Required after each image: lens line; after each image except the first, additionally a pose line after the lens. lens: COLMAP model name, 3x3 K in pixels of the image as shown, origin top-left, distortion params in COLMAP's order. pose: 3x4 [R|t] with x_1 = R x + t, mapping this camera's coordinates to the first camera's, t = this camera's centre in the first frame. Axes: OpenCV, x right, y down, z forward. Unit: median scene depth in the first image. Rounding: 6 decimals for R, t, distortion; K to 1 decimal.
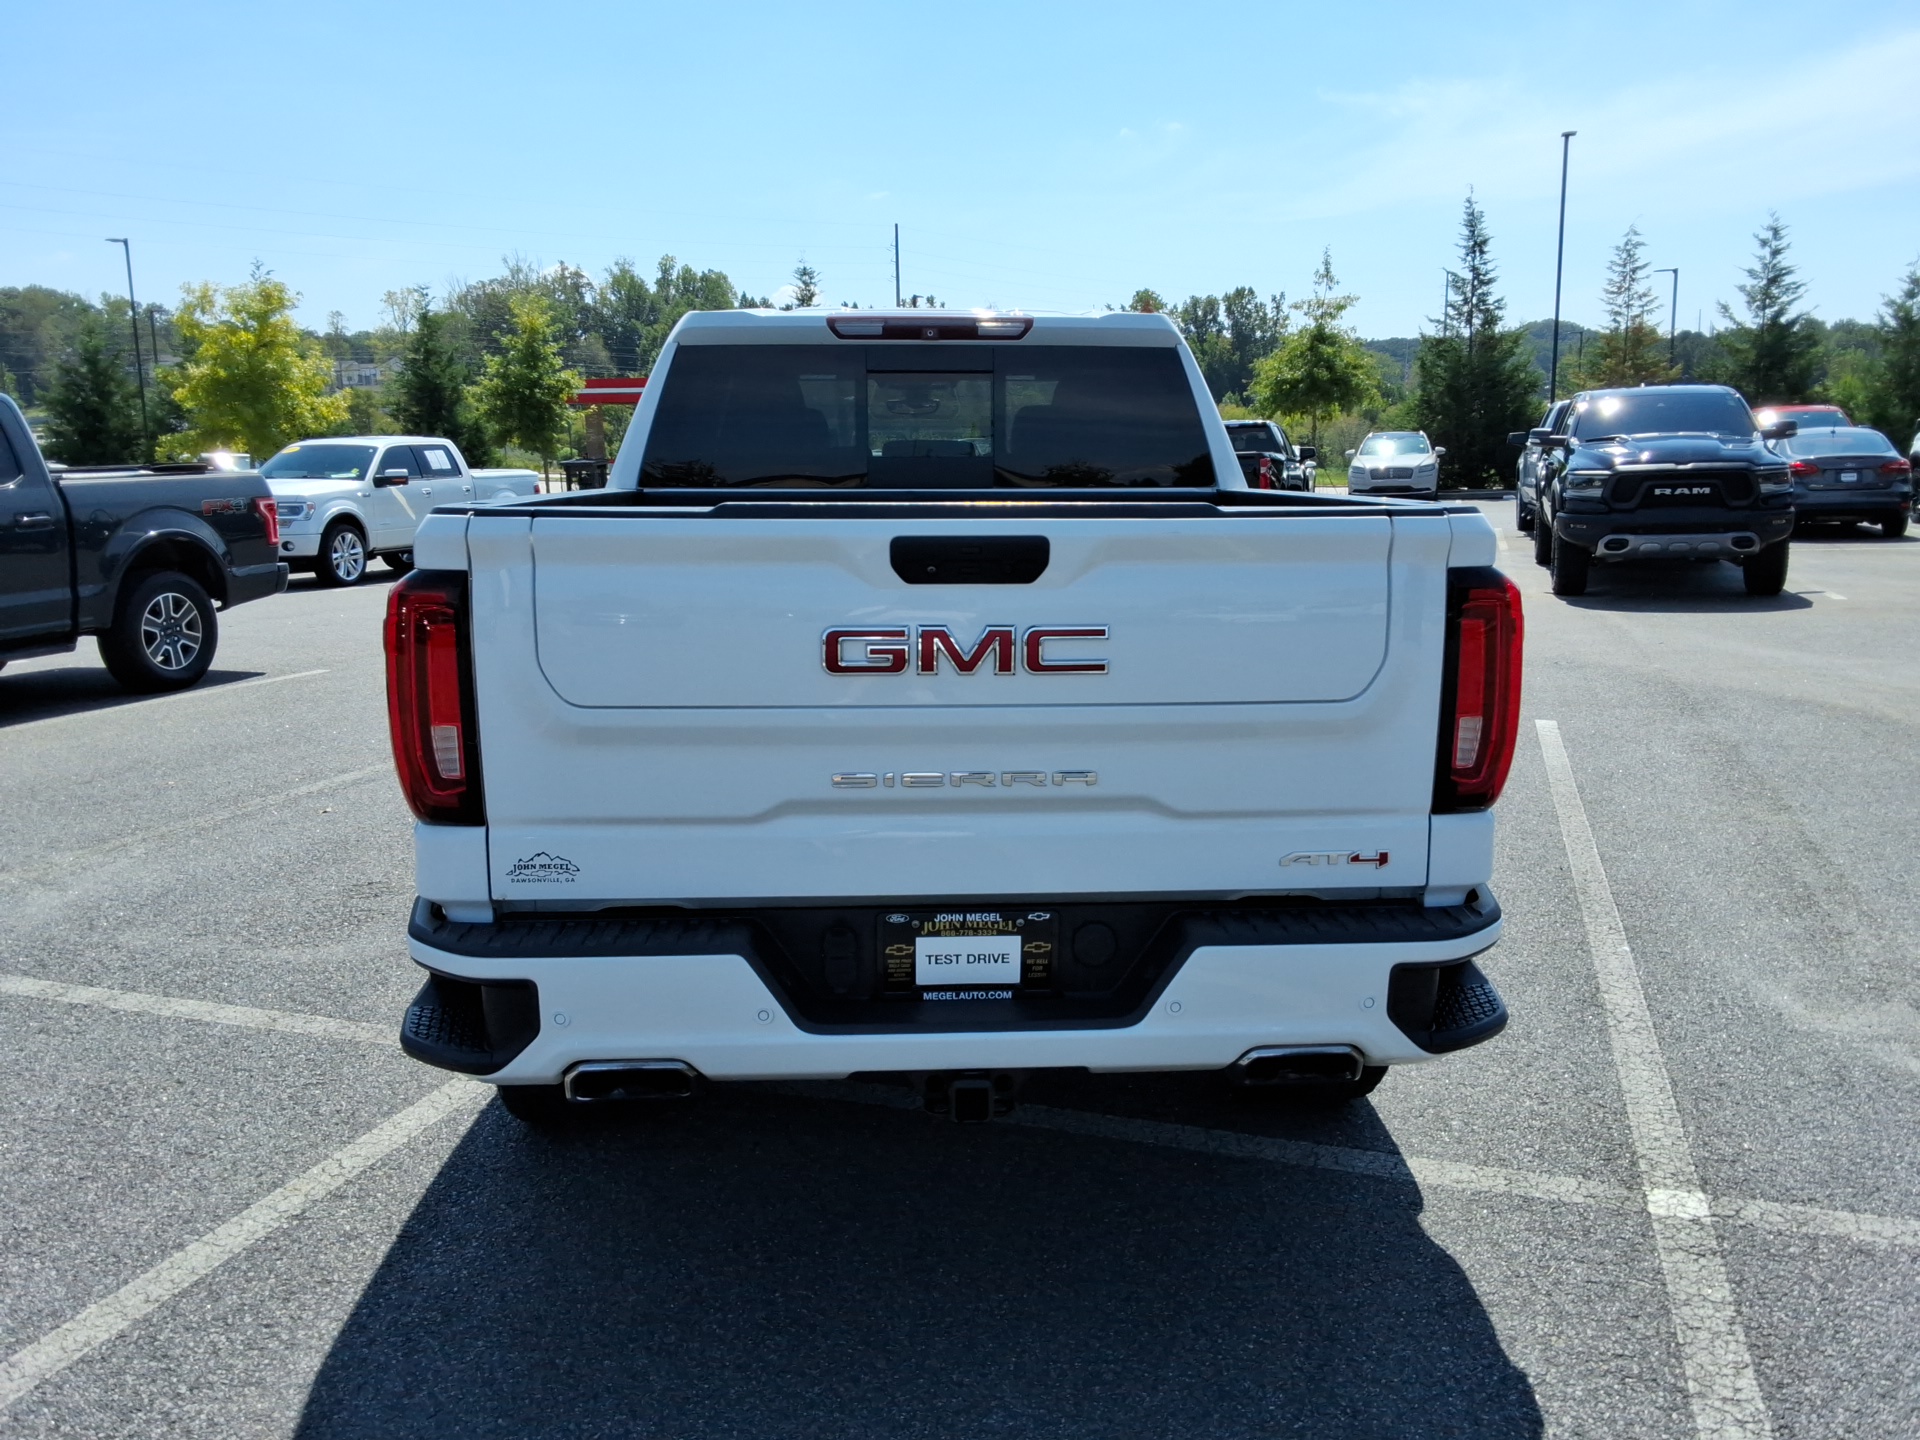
lens RADIAL K [[1539.0, 0, 976.5], [0, 1539.0, 718.8], [0, 0, 1]] dist [0.095121, -0.147258]
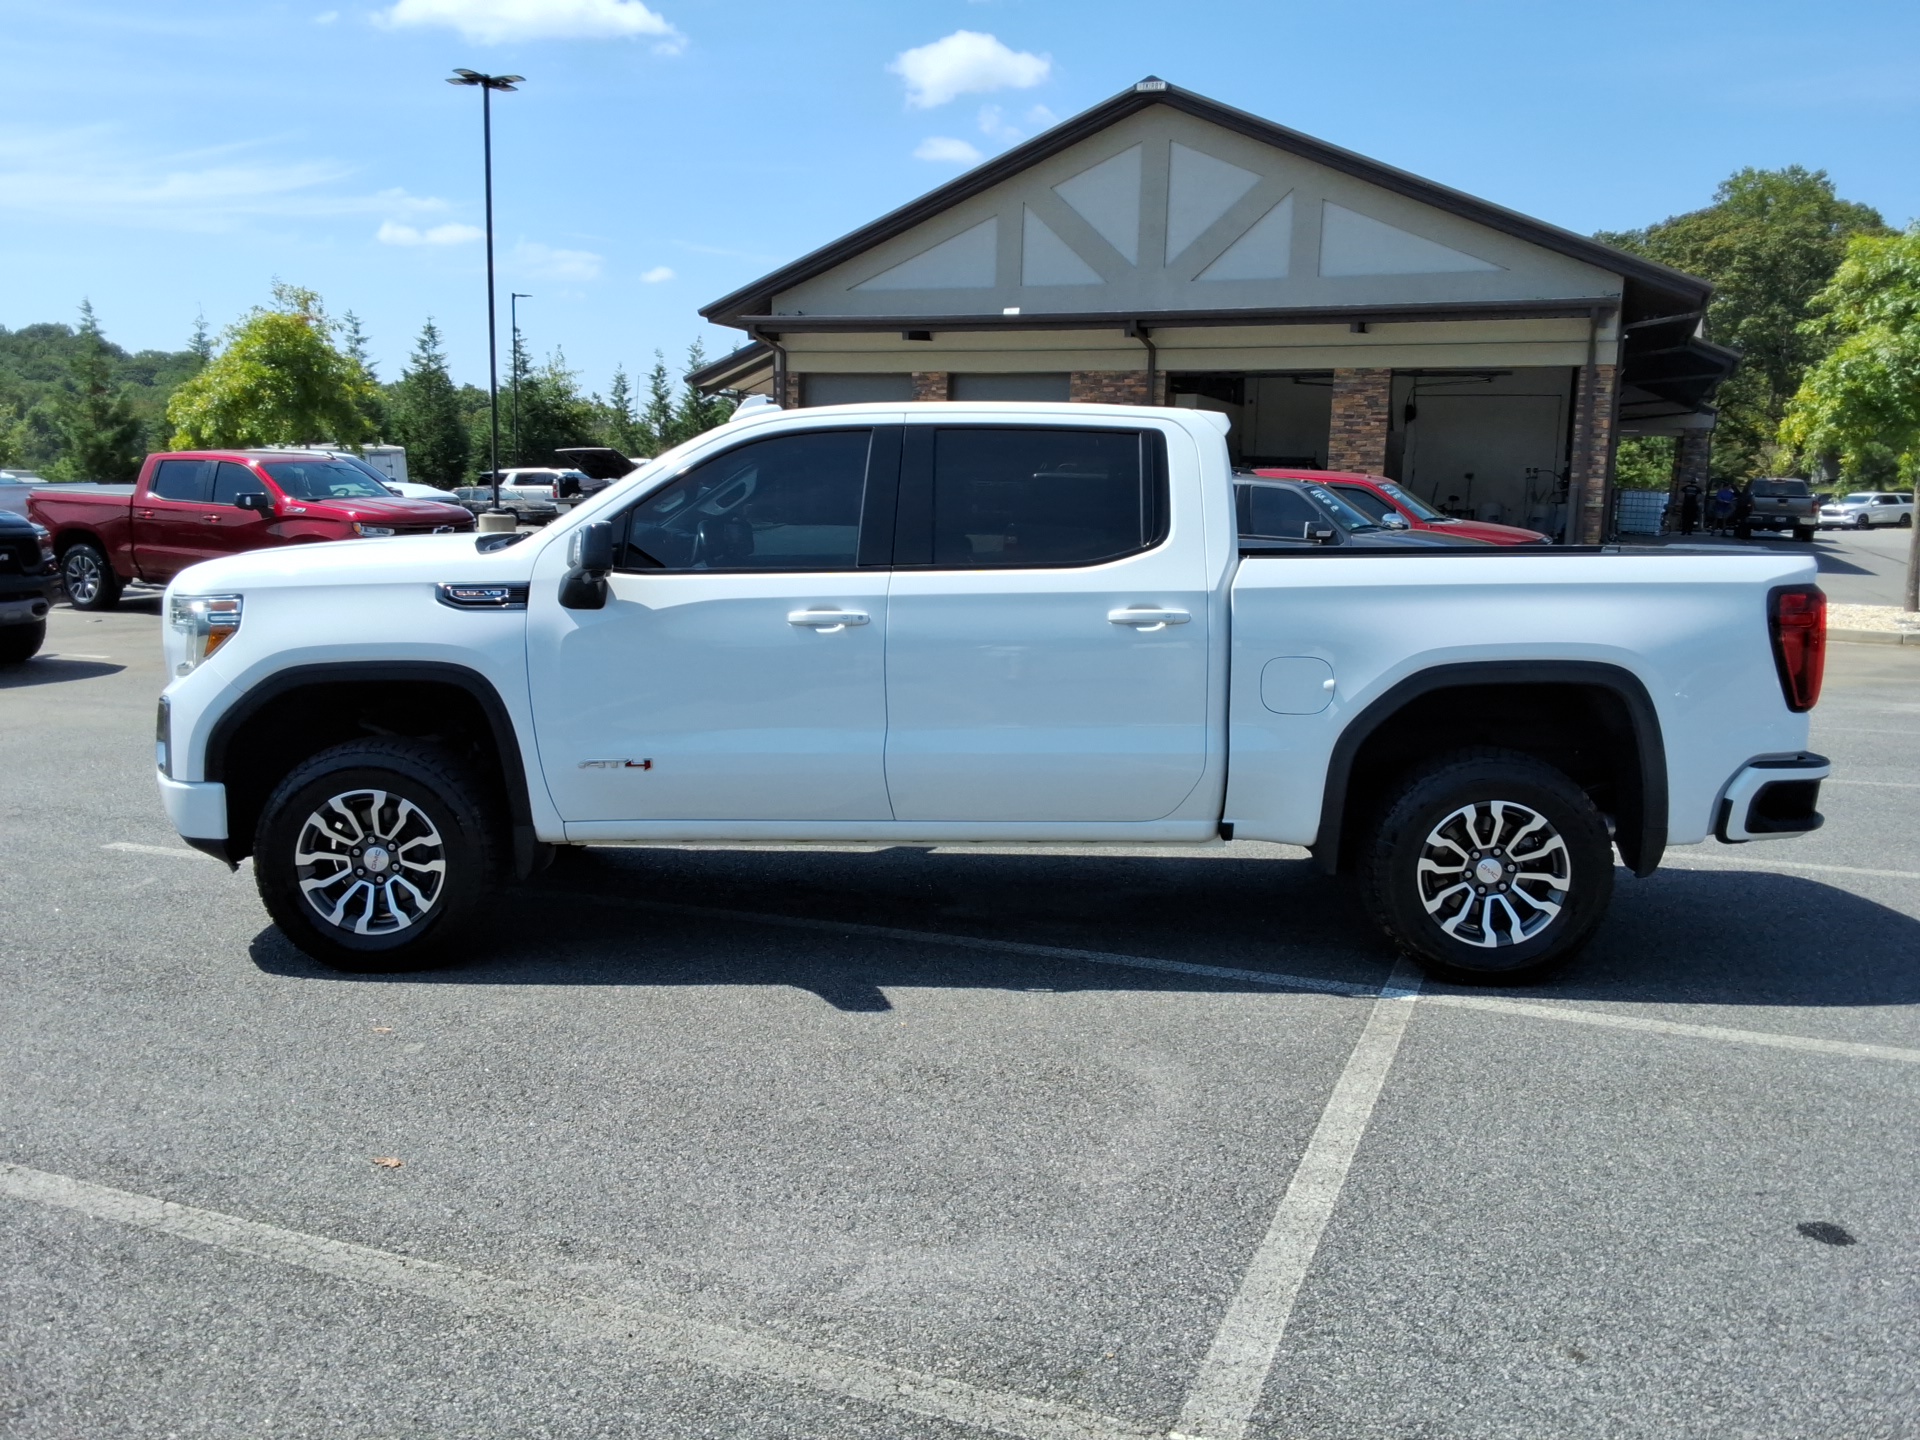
lens RADIAL K [[1539.0, 0, 983.4], [0, 1539.0, 689.8], [0, 0, 1]] dist [0.095121, -0.147258]
pose [[0.075513, -0.106481, 0.991443, -0.874746], [0.161637, 0.982439, 0.093203, -0.115373], [-0.983957, 0.153216, 0.091398, 0.666119]]
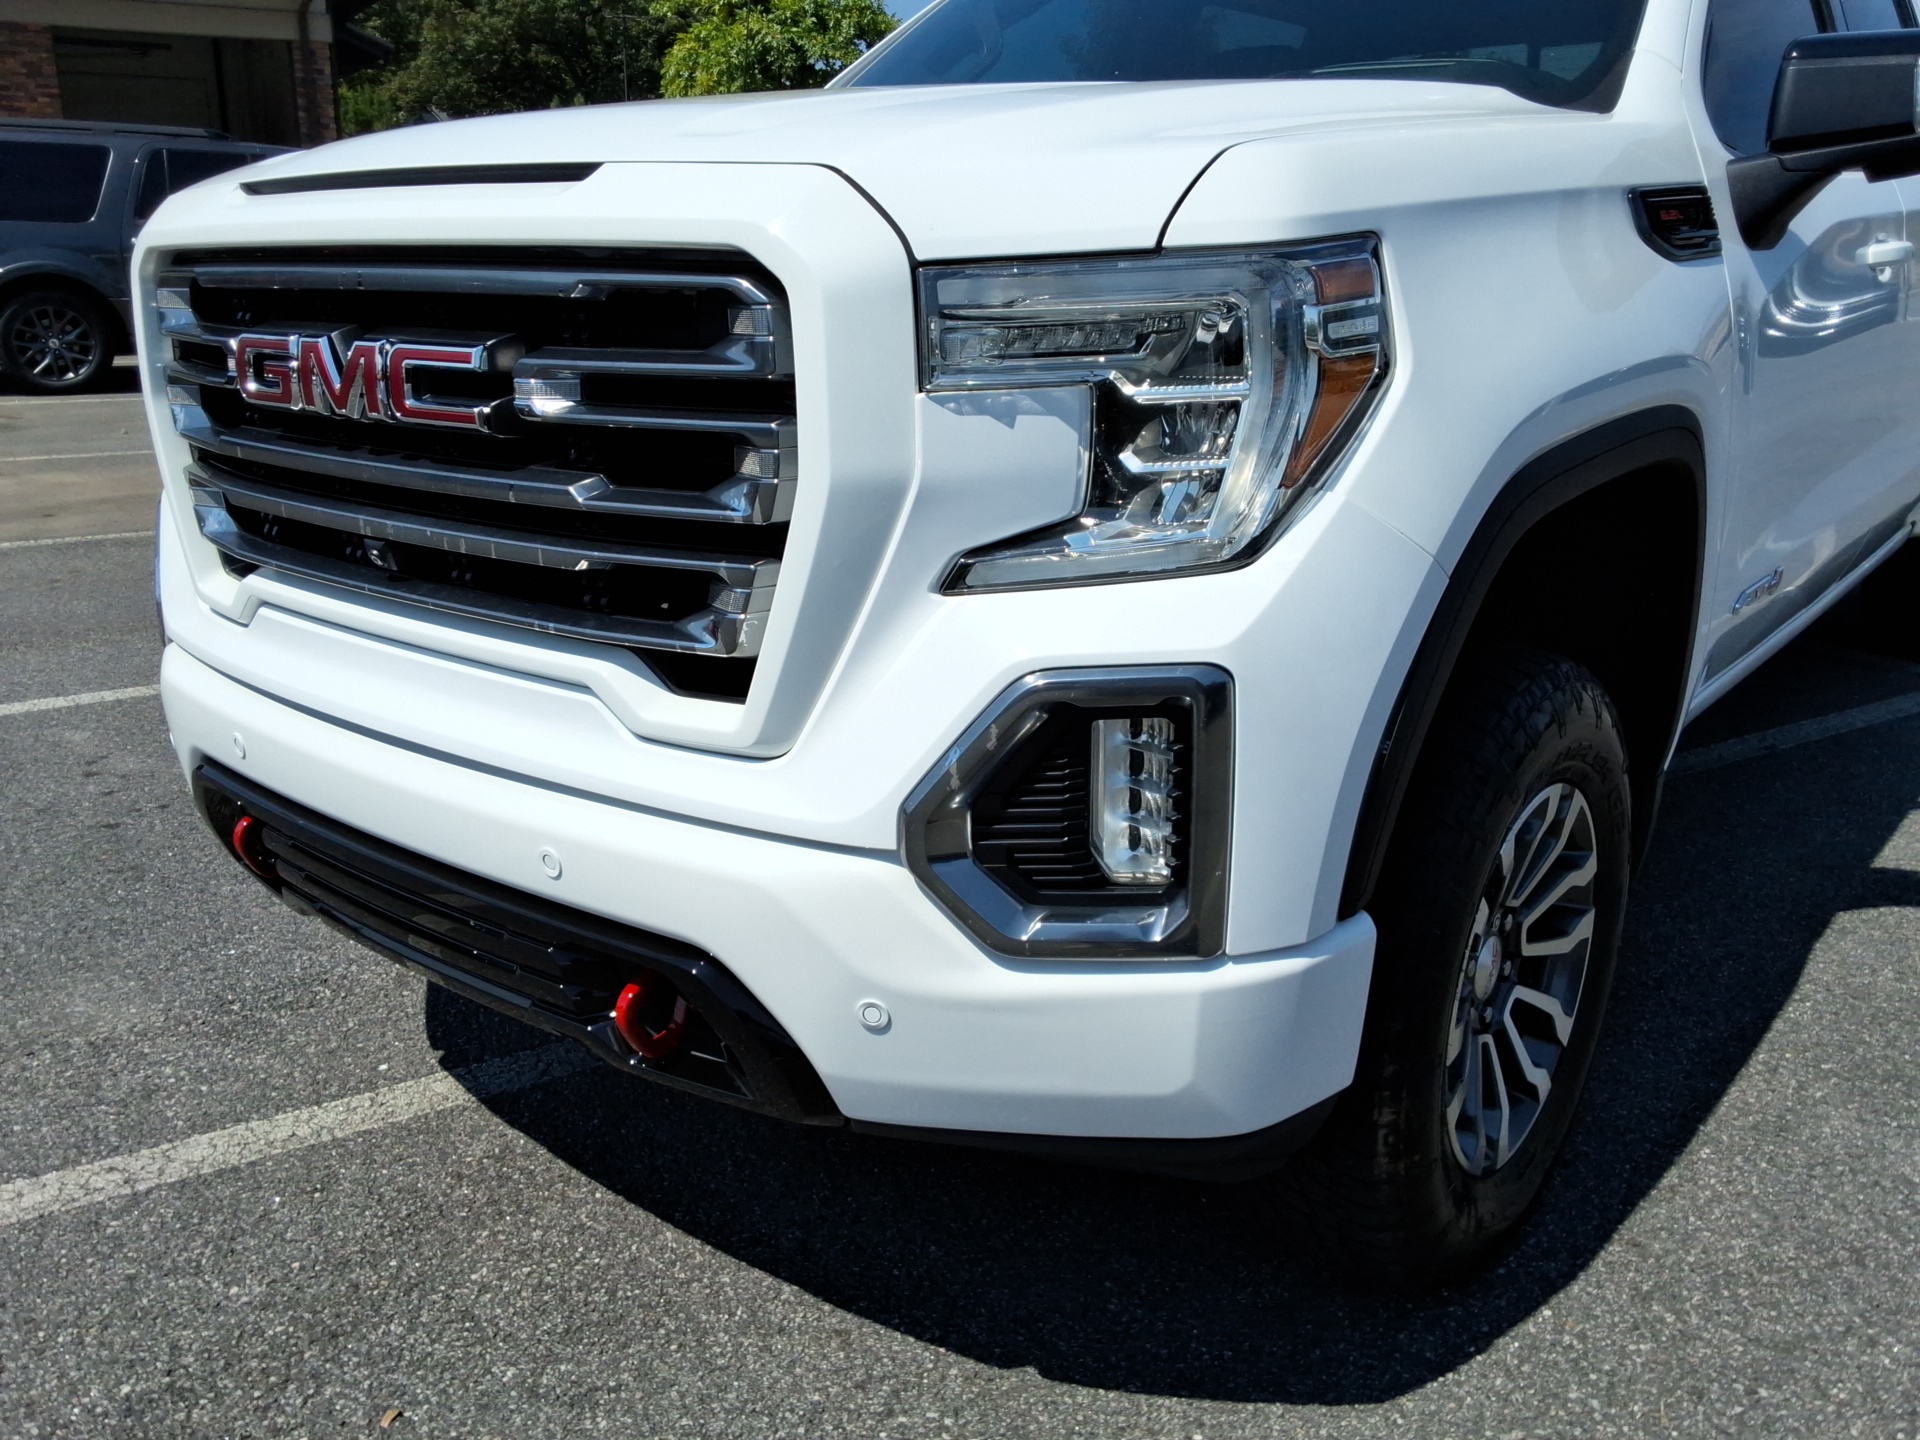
lens RADIAL K [[1539.0, 0, 991.4], [0, 1539.0, 717.4], [0, 0, 1]] dist [0.095121, -0.147258]
pose [[-0.745493, -0.188530, 0.639293, -0.276671], [0.118869, 0.906176, 0.405851, -0.177846], [-0.655828, 0.378552, -0.653138, 1.252082]]
